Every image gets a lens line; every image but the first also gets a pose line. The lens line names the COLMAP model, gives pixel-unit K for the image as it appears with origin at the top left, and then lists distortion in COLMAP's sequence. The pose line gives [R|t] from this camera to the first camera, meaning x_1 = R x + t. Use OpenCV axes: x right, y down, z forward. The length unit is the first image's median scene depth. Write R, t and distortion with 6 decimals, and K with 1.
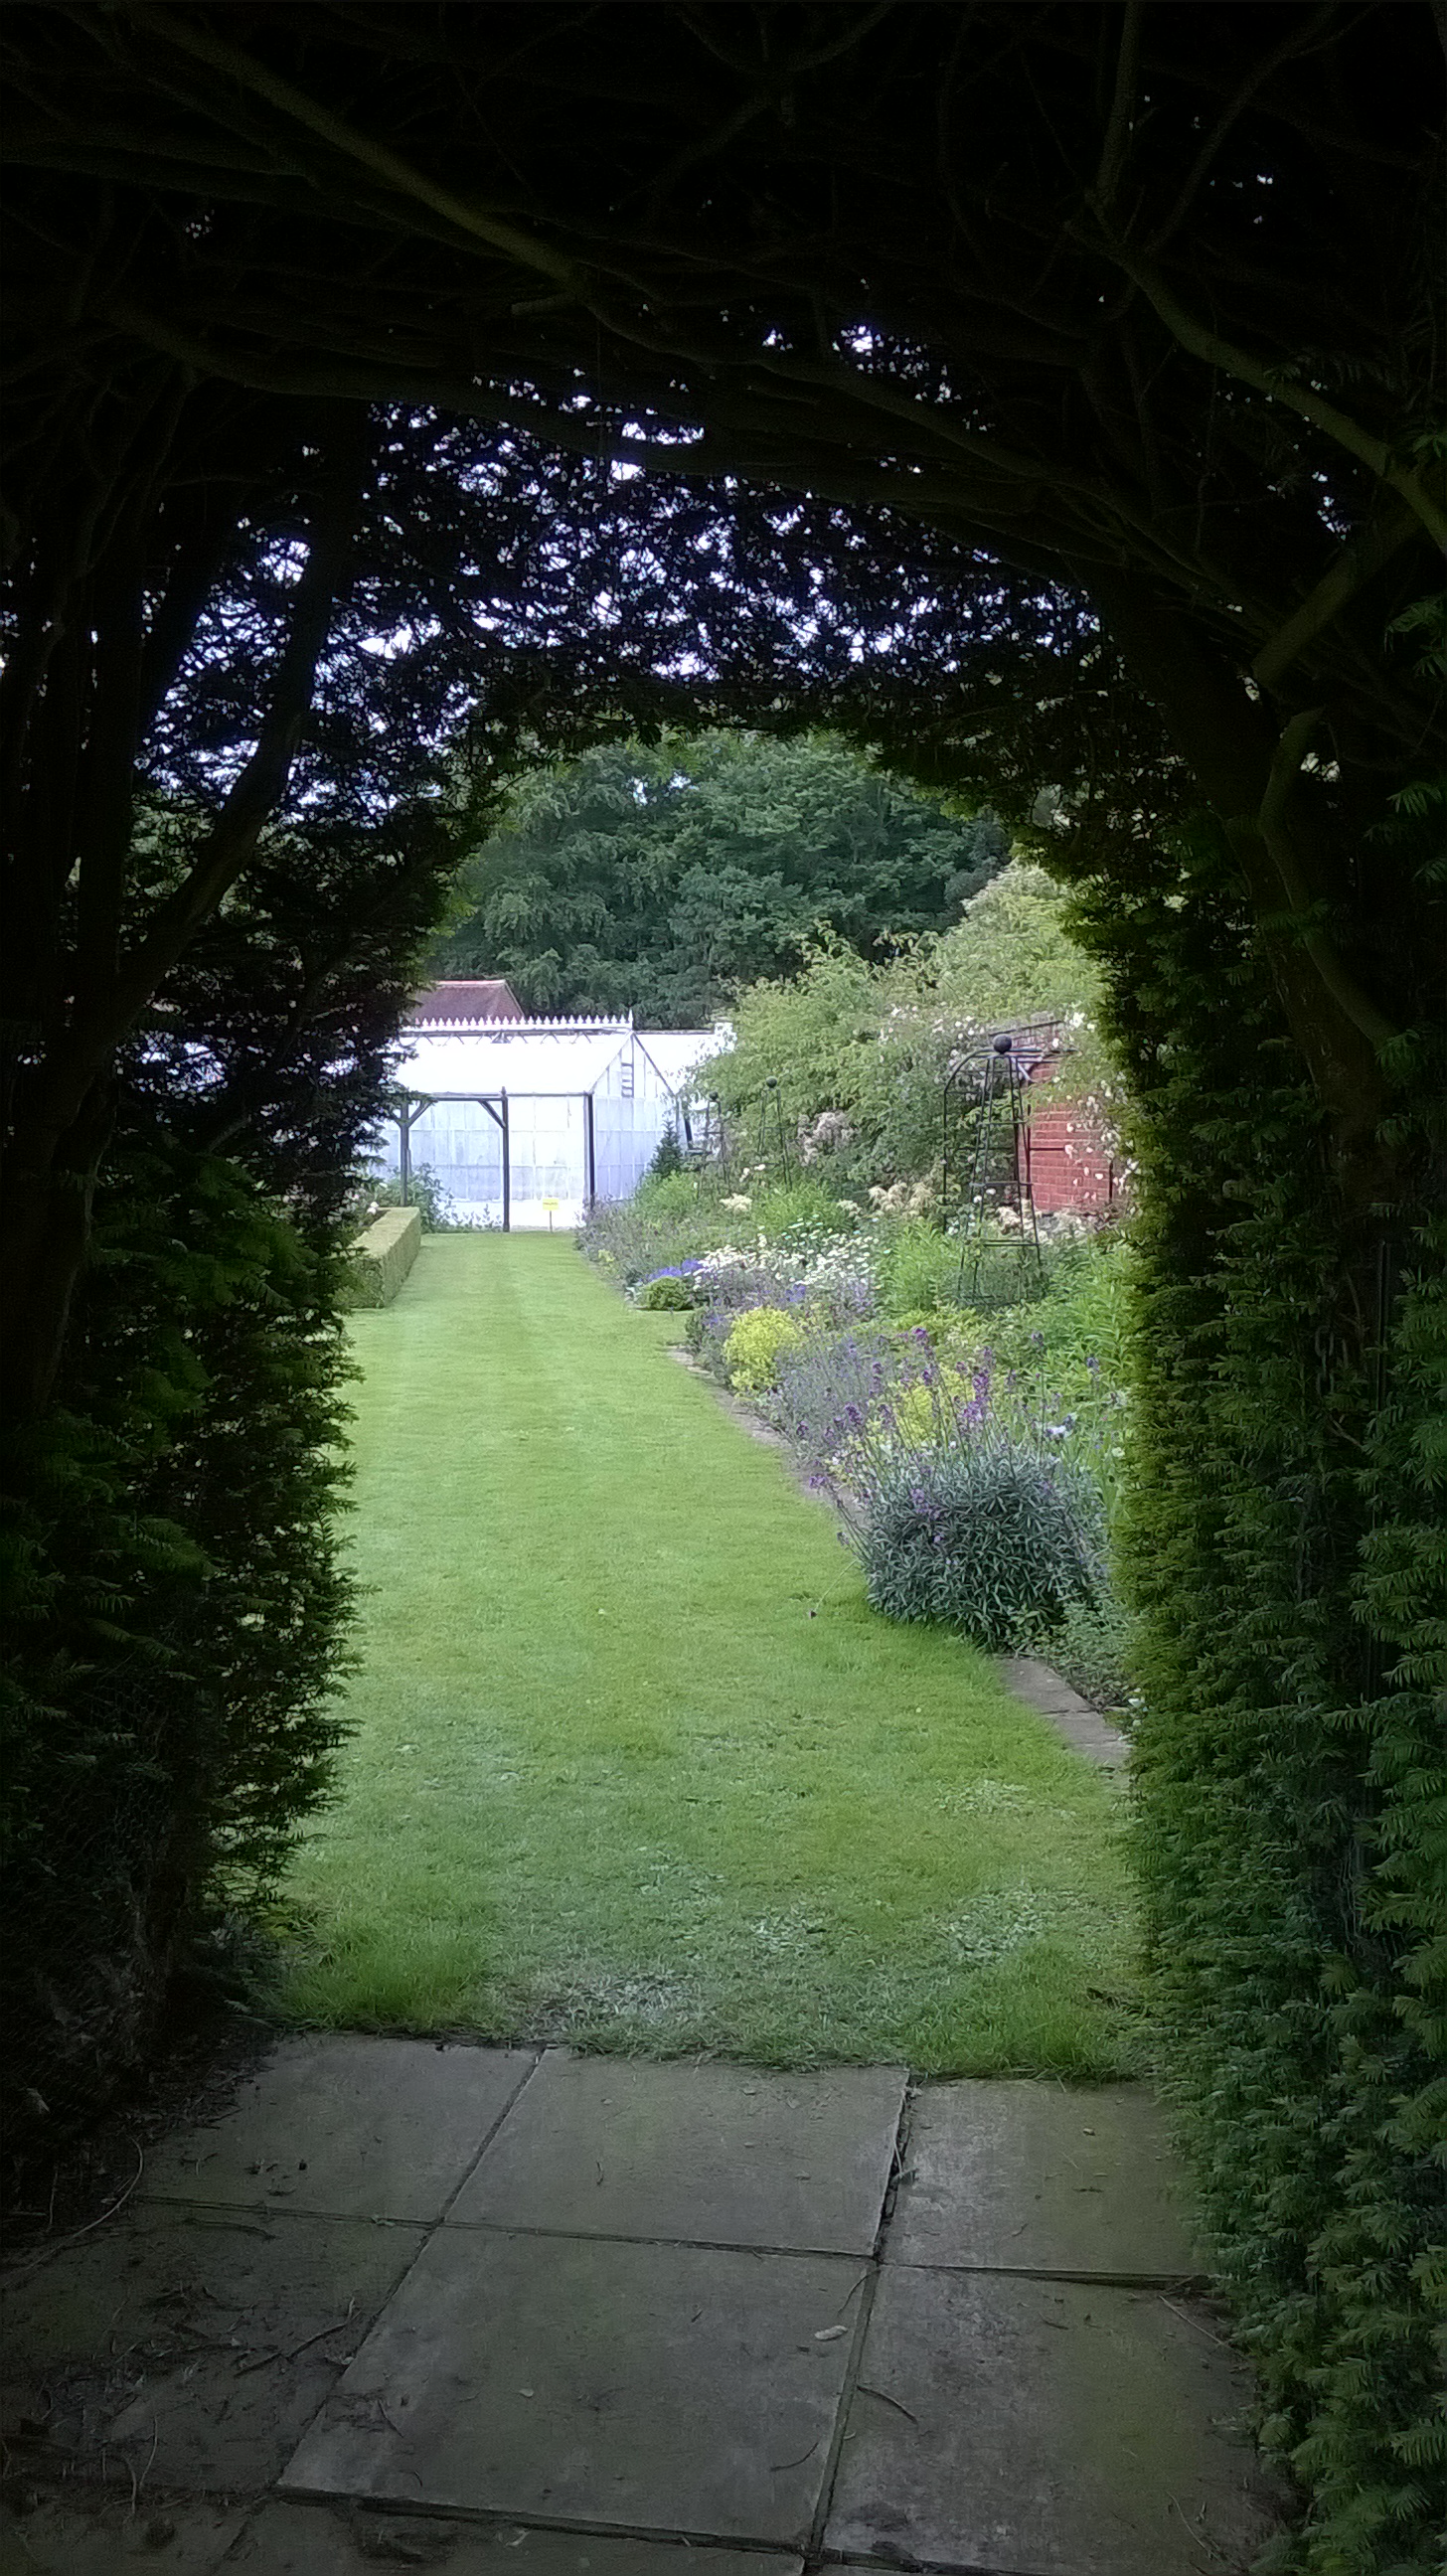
lens RADIAL K [[2133.5, 0, 725.6], [0, 2133.5, 1290.3], [0, 0, 1]] dist [-0.002312, -0.033720]
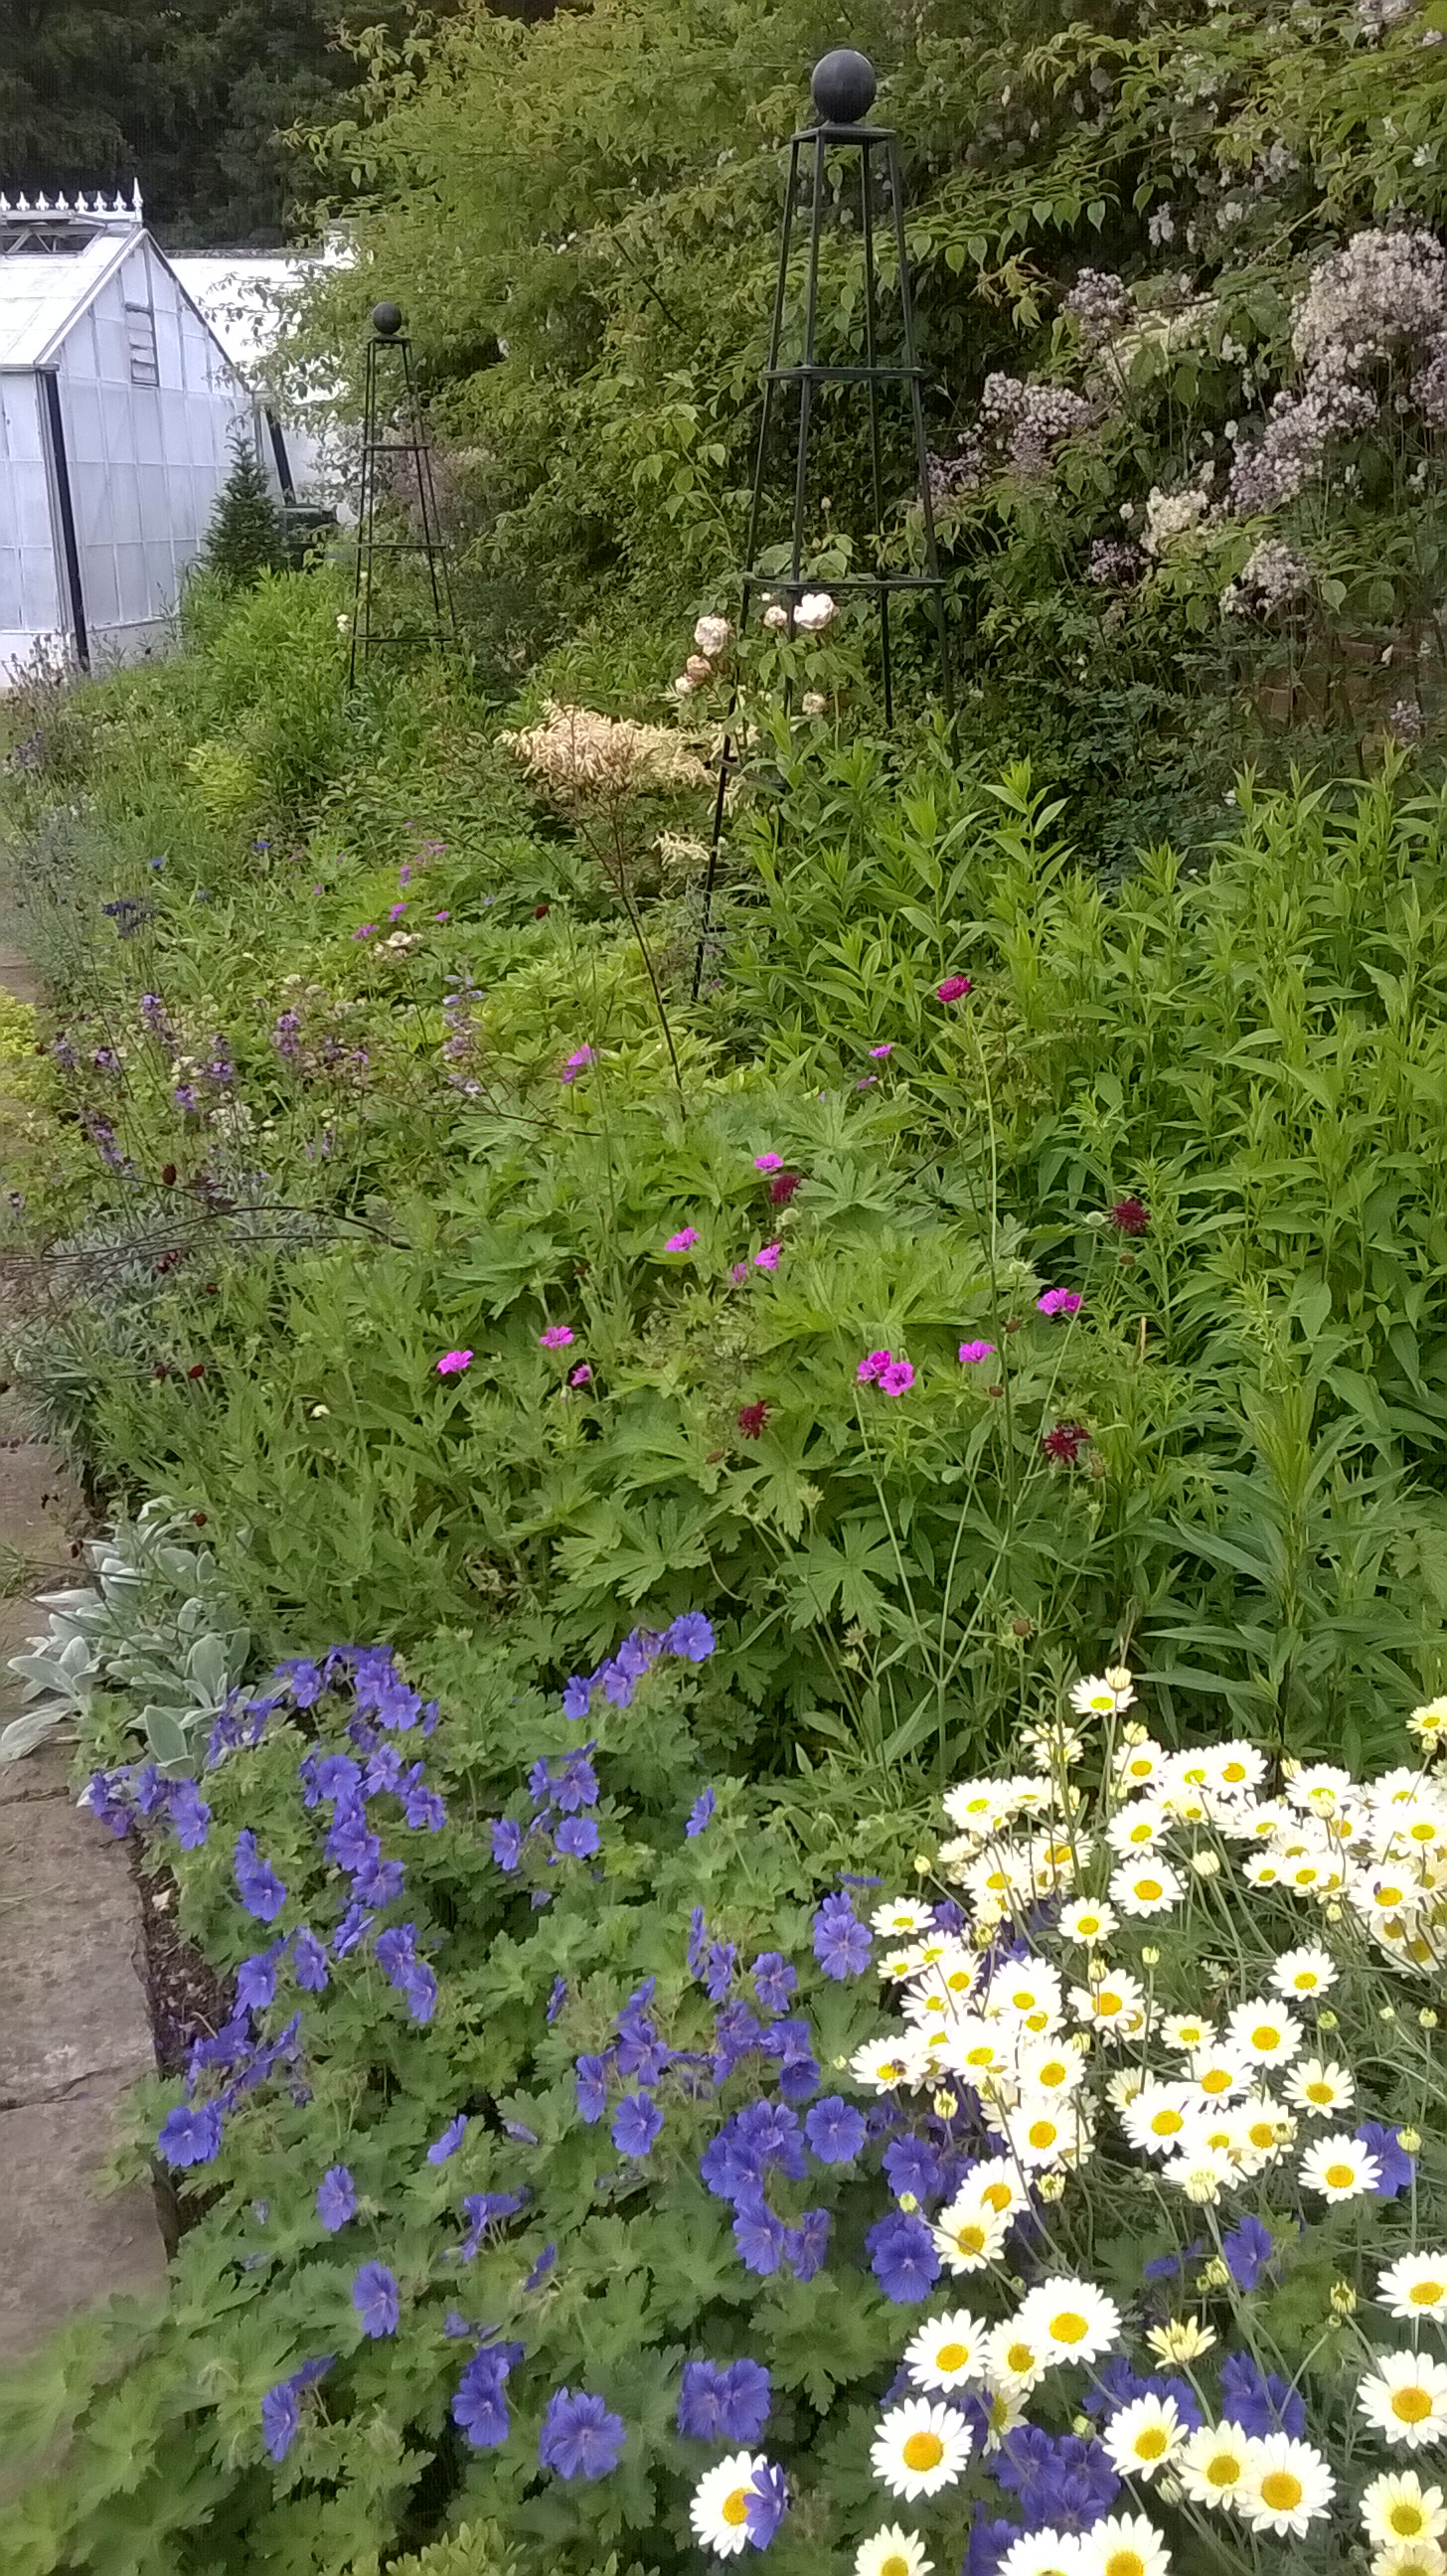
lens RADIAL K [[2133.5, 0, 729.0], [0, 2133.5, 1285.3], [0, 0, 1]] dist [-0.002312, -0.033720]
pose [[0.982600, -0.060361, 0.175650, -0.017990], [0.009127, 0.960268, 0.278932, -0.038965], [-0.185507, -0.272475, 0.944110, 0.606775]]
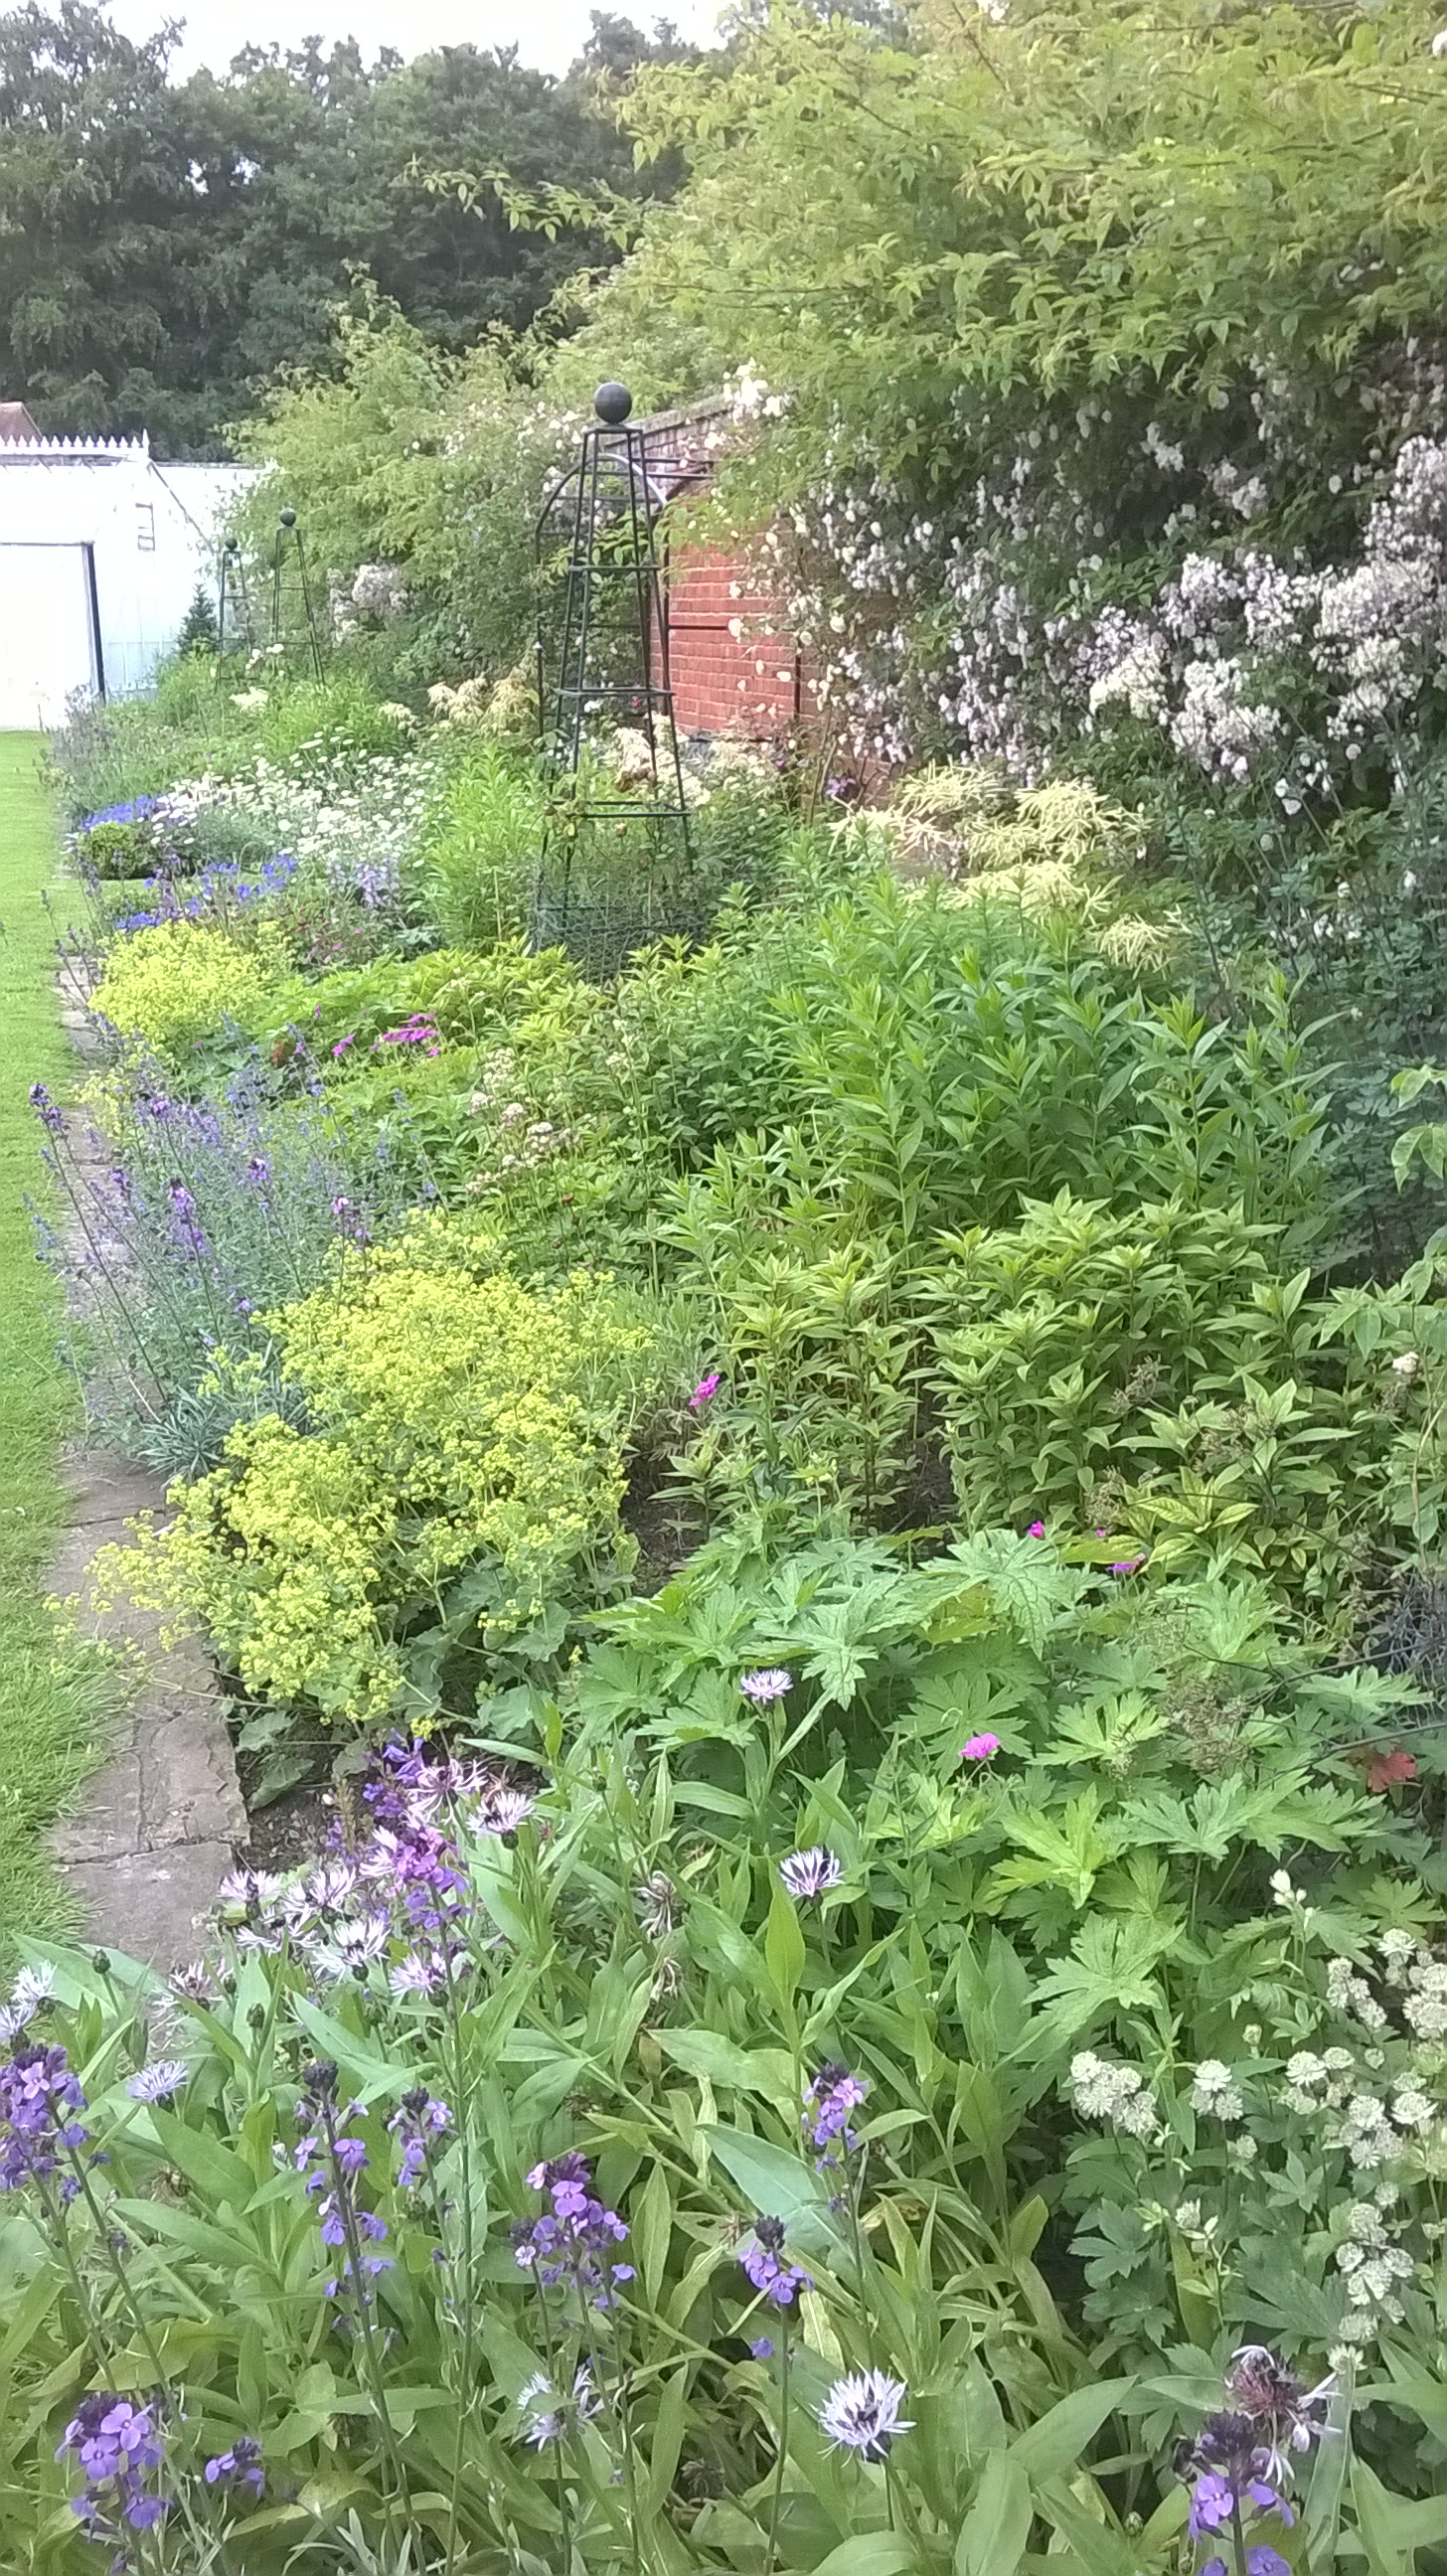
lens RADIAL K [[2133.5, 0, 729.6], [0, 2133.5, 1289.8], [0, 0, 1]] dist [-0.002312, -0.033720]
pose [[0.985269, -0.031617, 0.168061, 0.028778], [-0.008117, 0.973007, 0.230634, -0.012729], [-0.170816, -0.228600, 0.958417, 0.207233]]
